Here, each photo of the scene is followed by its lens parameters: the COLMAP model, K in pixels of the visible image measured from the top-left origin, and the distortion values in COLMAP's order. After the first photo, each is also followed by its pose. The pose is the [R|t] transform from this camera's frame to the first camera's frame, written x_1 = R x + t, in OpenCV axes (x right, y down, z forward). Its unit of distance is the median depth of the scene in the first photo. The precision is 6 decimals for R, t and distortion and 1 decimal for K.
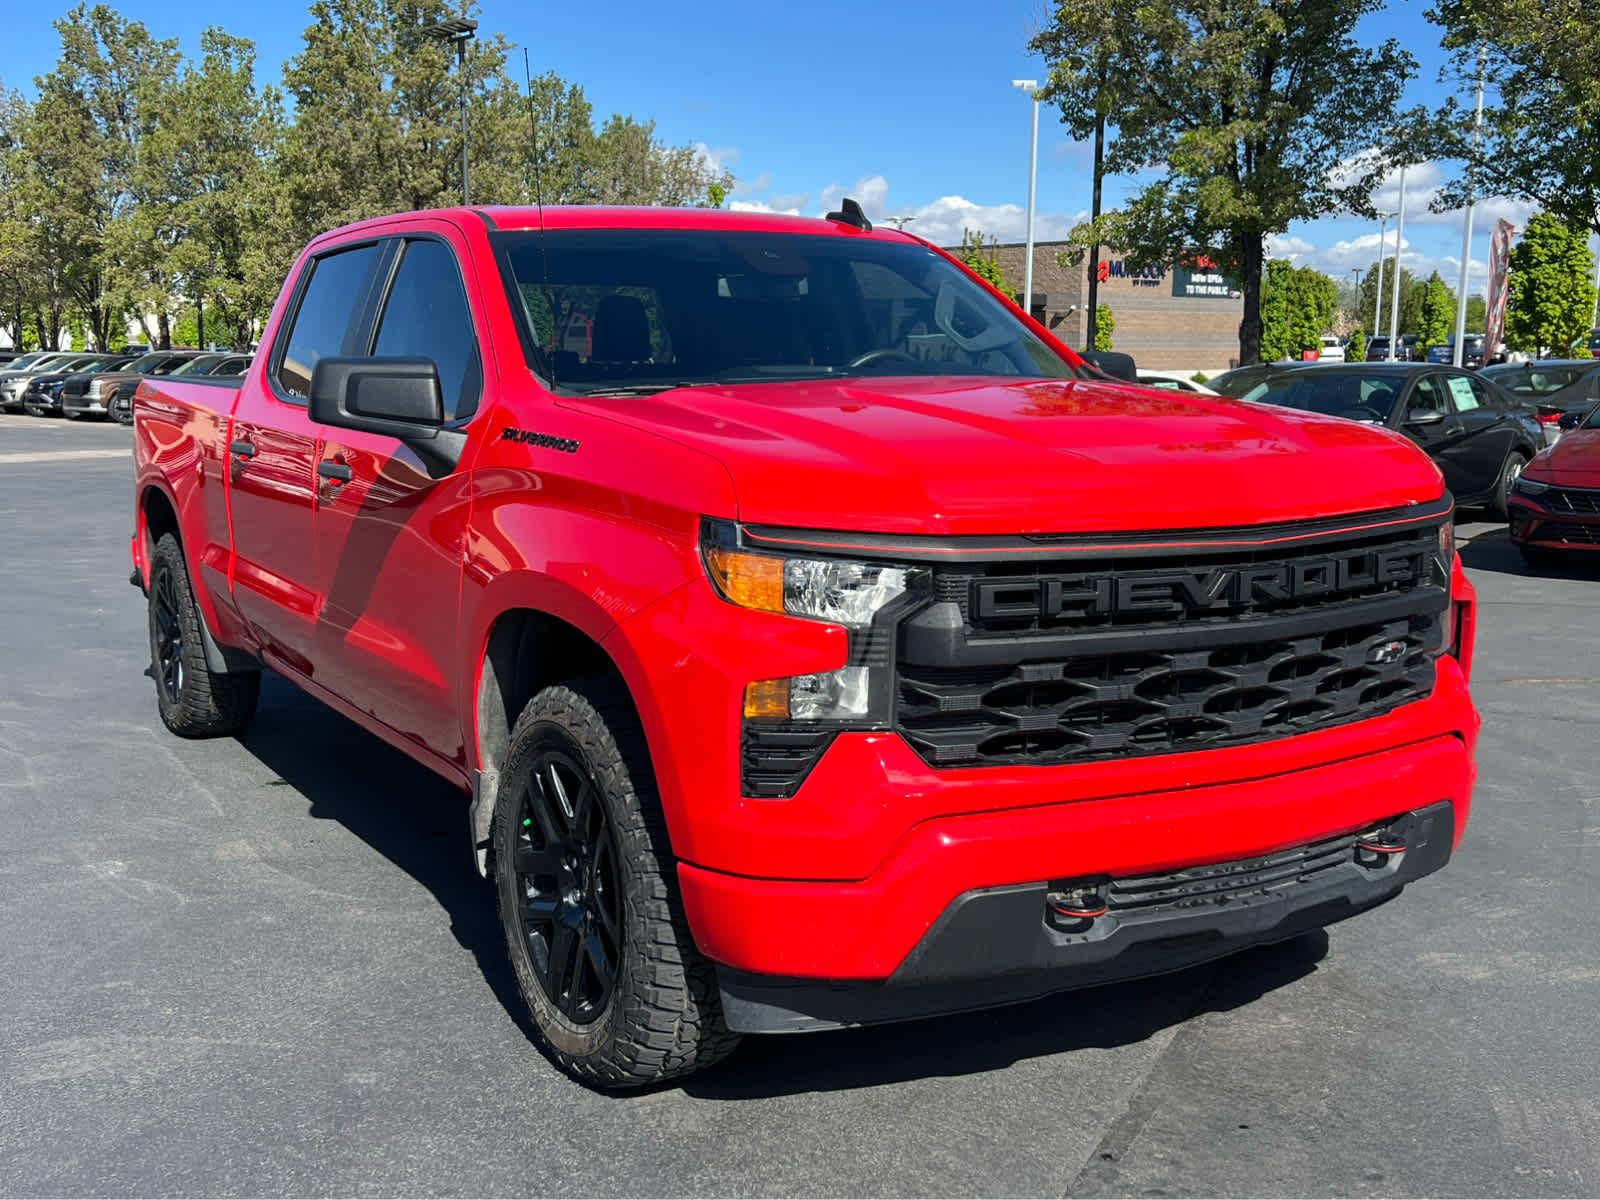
lens RADIAL K [[1735.8, 0, 783.6], [0, 1735.8, 598.9], [0, 0, 1]] dist [0.026878, 0.000000]
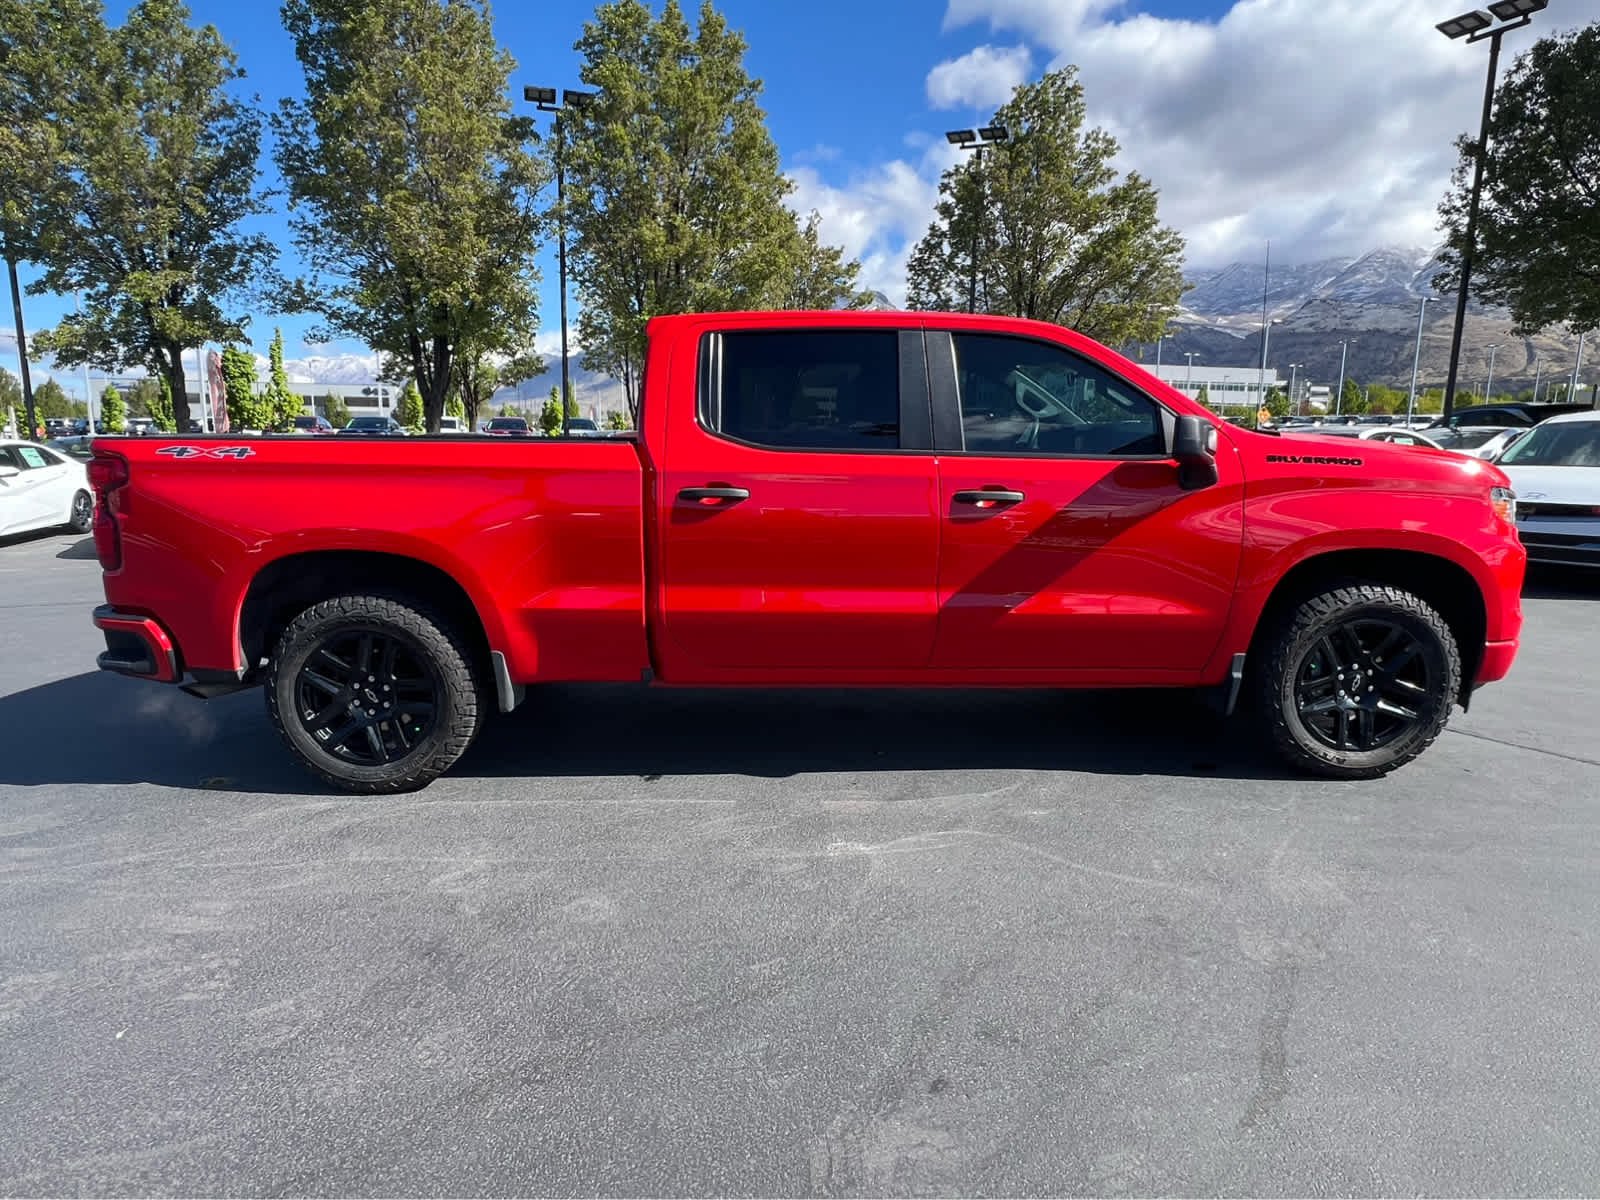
lens RADIAL K [[937.5, 0, 786.2], [0, 937.5, 608.8], [0, 0, 1]] dist [-0.001073, -0.002894]
pose [[0.481606, -0.158070, 0.862015, -1.196273], [0.118339, 0.986321, 0.114748, -0.108102], [-0.868361, 0.046746, 0.493724, 0.919258]]
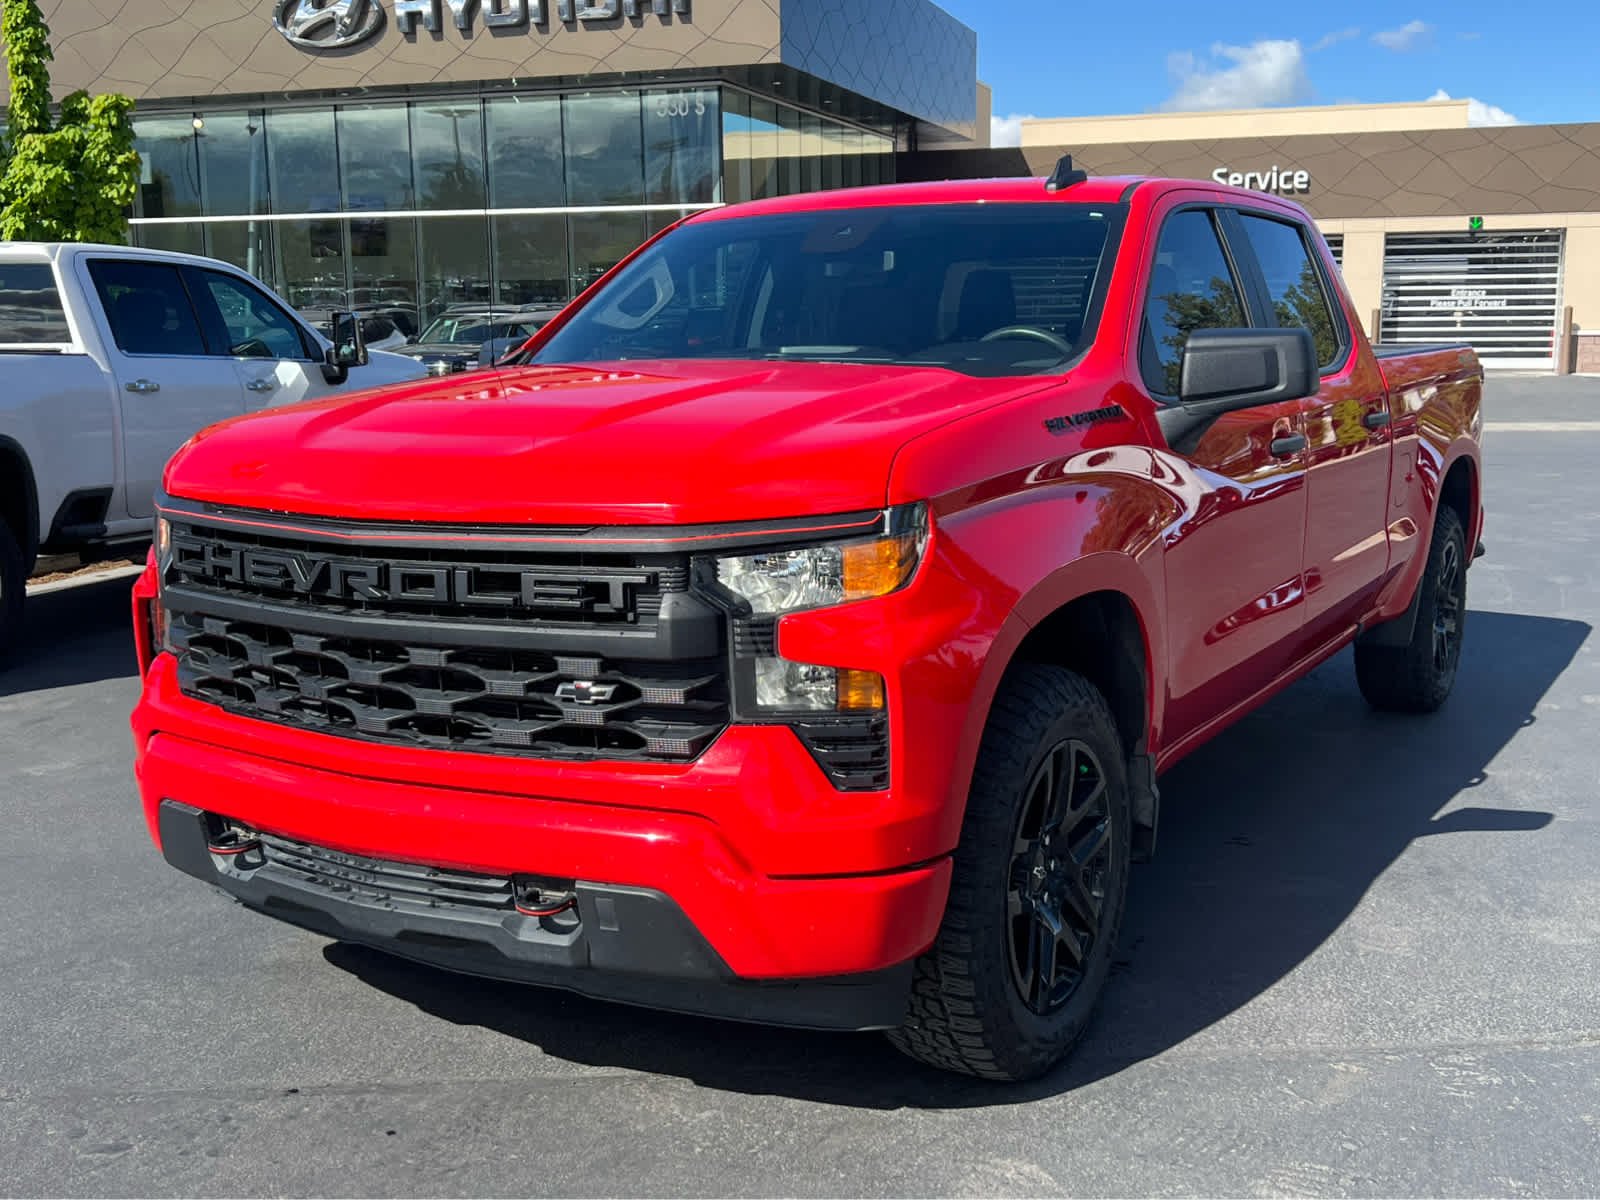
lens RADIAL K [[1735.8, 0, 804.7], [0, 1735.8, 594.5], [0, 0, 1]] dist [0.026878, 0.000000]
pose [[0.484594, 0.132424, -0.864658, 0.987662], [-0.113215, 0.989655, 0.088117, -0.091533], [0.867382, 0.055191, 0.494573, 0.582536]]
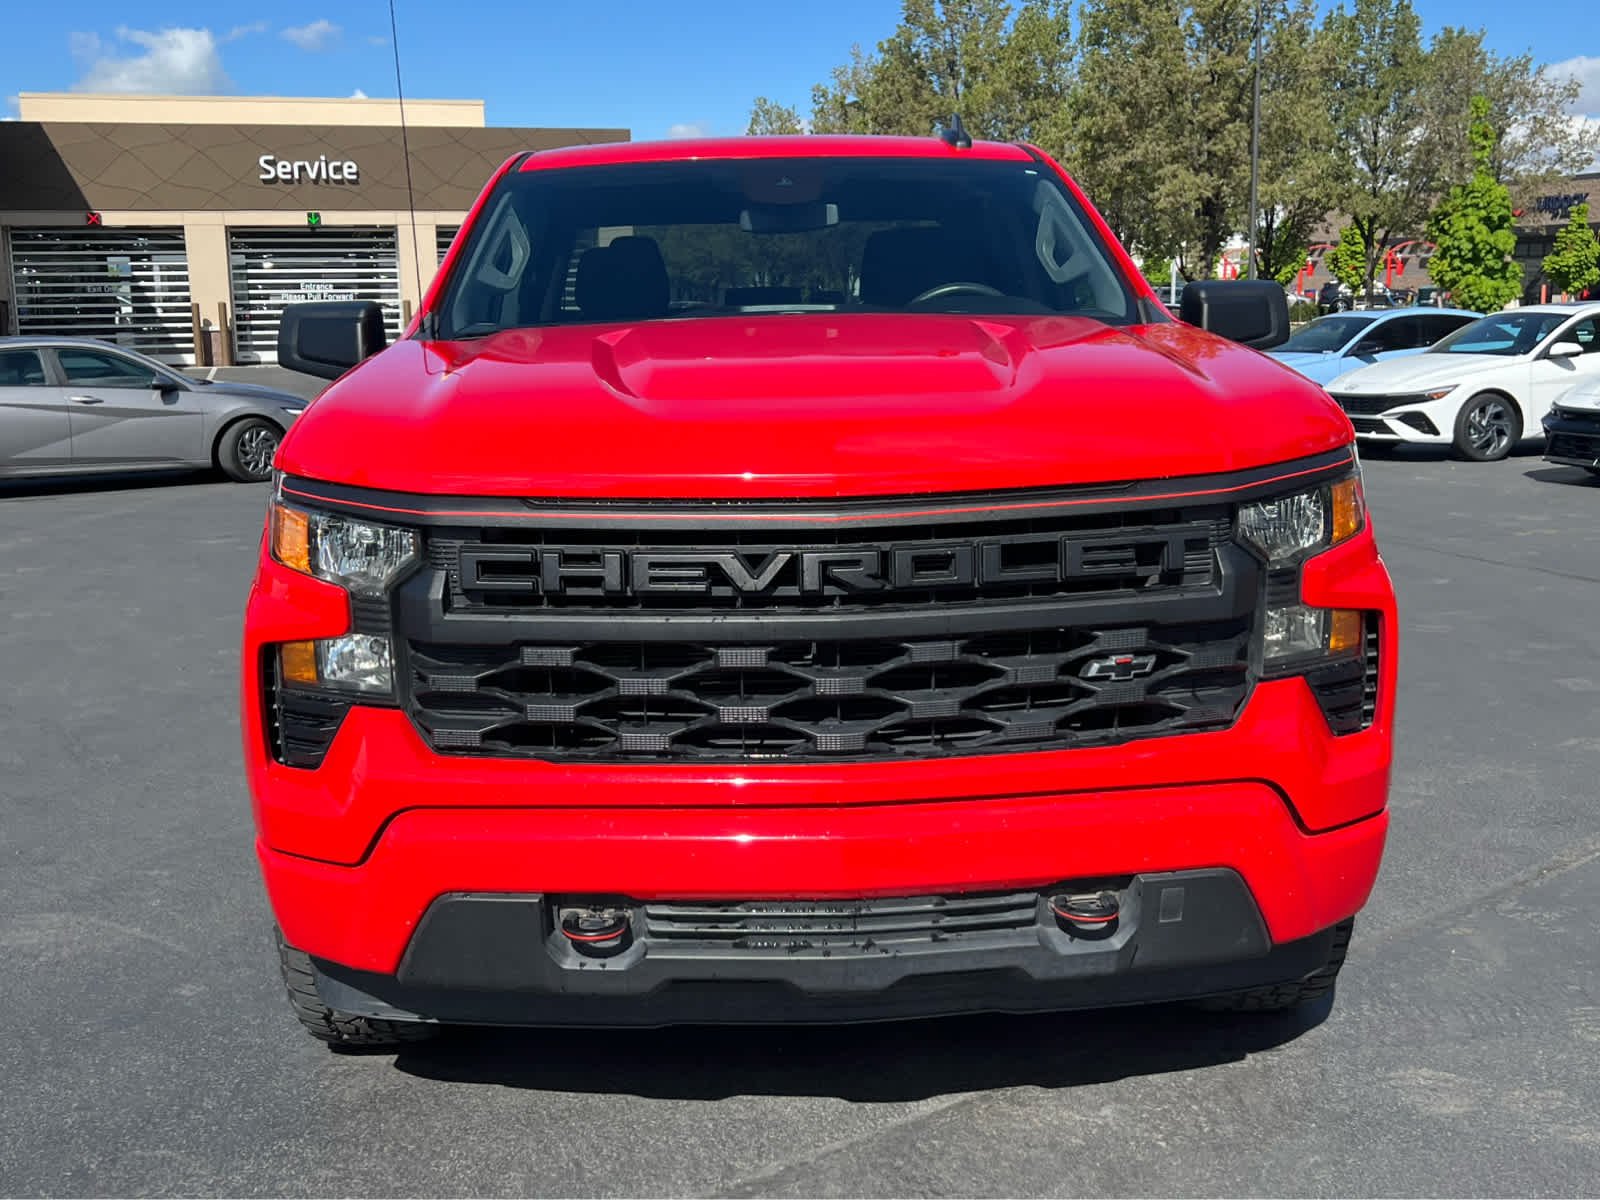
lens RADIAL K [[1735.8, 0, 802.2], [0, 1735.8, 598.7], [0, 0, 1]] dist [0.026878, 0.000000]
pose [[0.885271, 0.063937, -0.460660, 0.502339], [-0.048548, 0.997798, 0.045194, -0.024497], [0.462535, -0.017645, 0.886425, 0.215809]]
